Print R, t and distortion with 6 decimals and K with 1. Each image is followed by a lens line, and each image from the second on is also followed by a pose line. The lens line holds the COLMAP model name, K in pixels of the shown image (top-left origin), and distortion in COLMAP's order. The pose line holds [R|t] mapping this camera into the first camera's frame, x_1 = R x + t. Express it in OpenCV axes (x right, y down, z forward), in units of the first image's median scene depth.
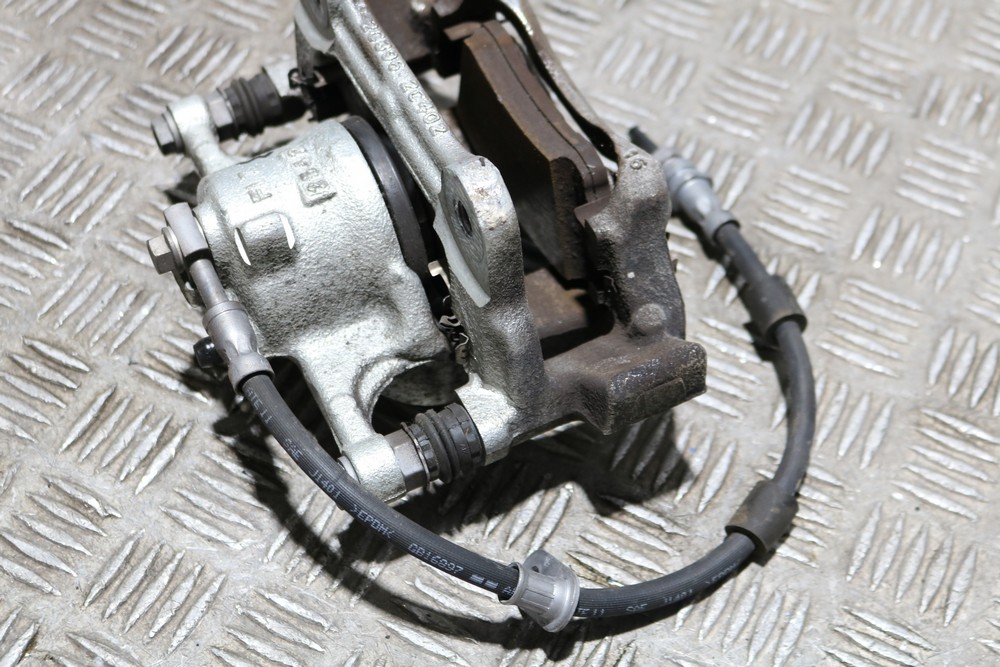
lens RADIAL K [[1553.8, 0, 516.2], [0, 1553.8, 346.2], [0, 0, 1]] dist [-0.029159, 0.000000]
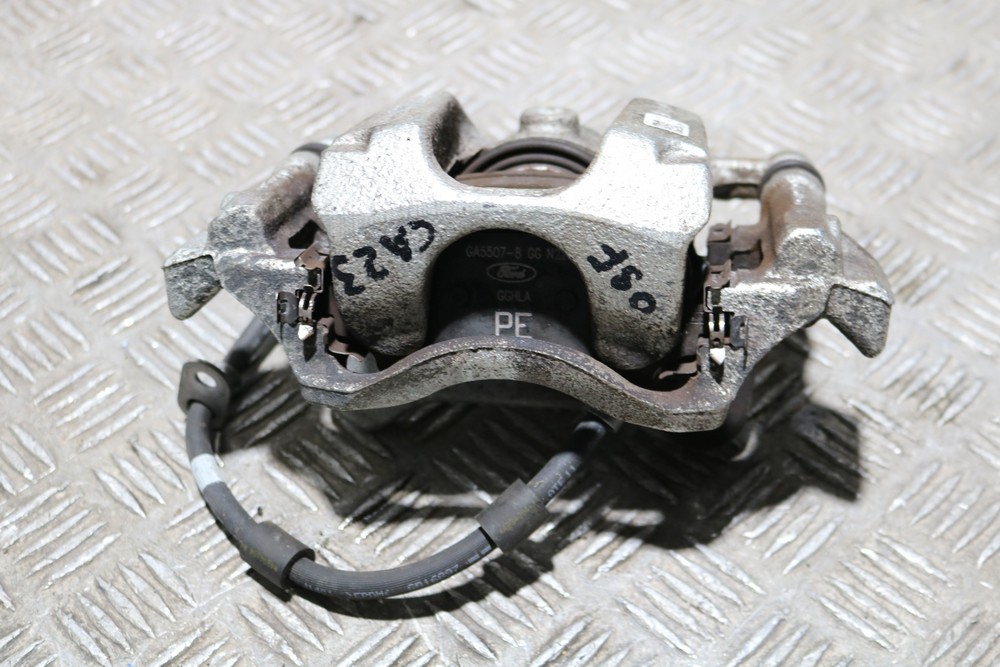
lens RADIAL K [[1336.8, 0, 497.4], [0, 1336.8, 337.4], [0, 0, 1]] dist [-0.054295, 0.000000]
pose [[0.310381, -0.711180, 0.630783, -0.531771], [0.786908, 0.564496, 0.249240, -0.252594], [-0.533328, 0.419009, 0.734842, 0.346348]]
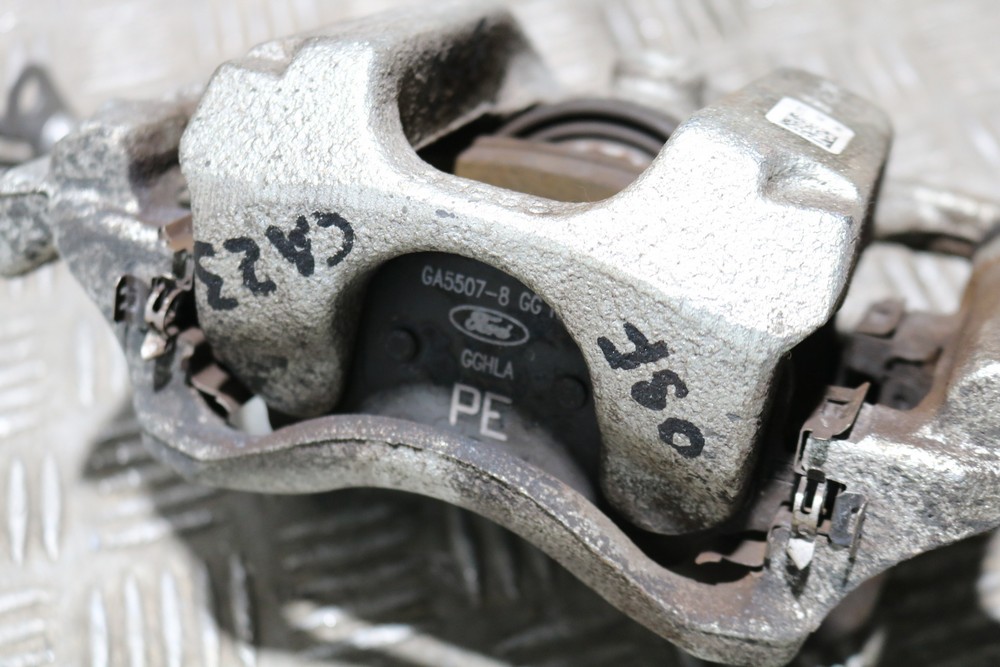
lens RADIAL K [[1463.7, 0, 503.8], [0, 1463.7, 337.7], [0, 0, 1]] dist [-0.050282, 0.000000]
pose [[0.544811, -0.653909, 0.524961, -0.289091], [0.685954, 0.707618, 0.169541, -0.157909], [-0.482336, 0.267732, 0.834069, 0.471967]]
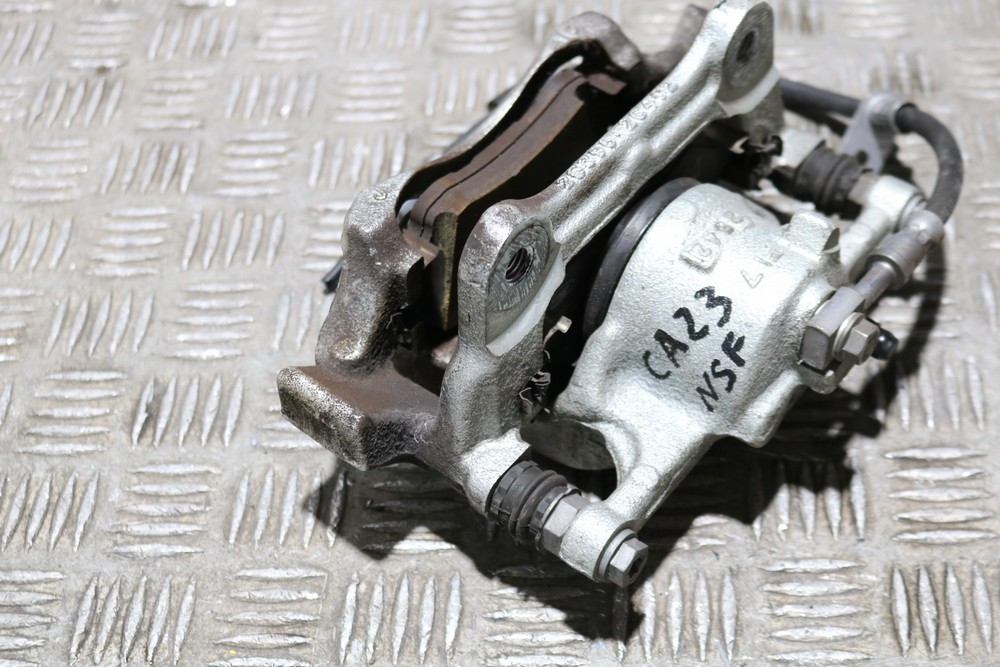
lens RADIAL K [[1553.8, 0, 485.1], [0, 1553.8, 332.9], [0, 0, 1]] dist [-0.029159, 0.000000]
pose [[-0.408561, -0.662980, 0.627324, -0.646799], [0.764181, 0.127370, 0.632301, -0.740527], [-0.499105, 0.737722, 0.454598, 0.619873]]
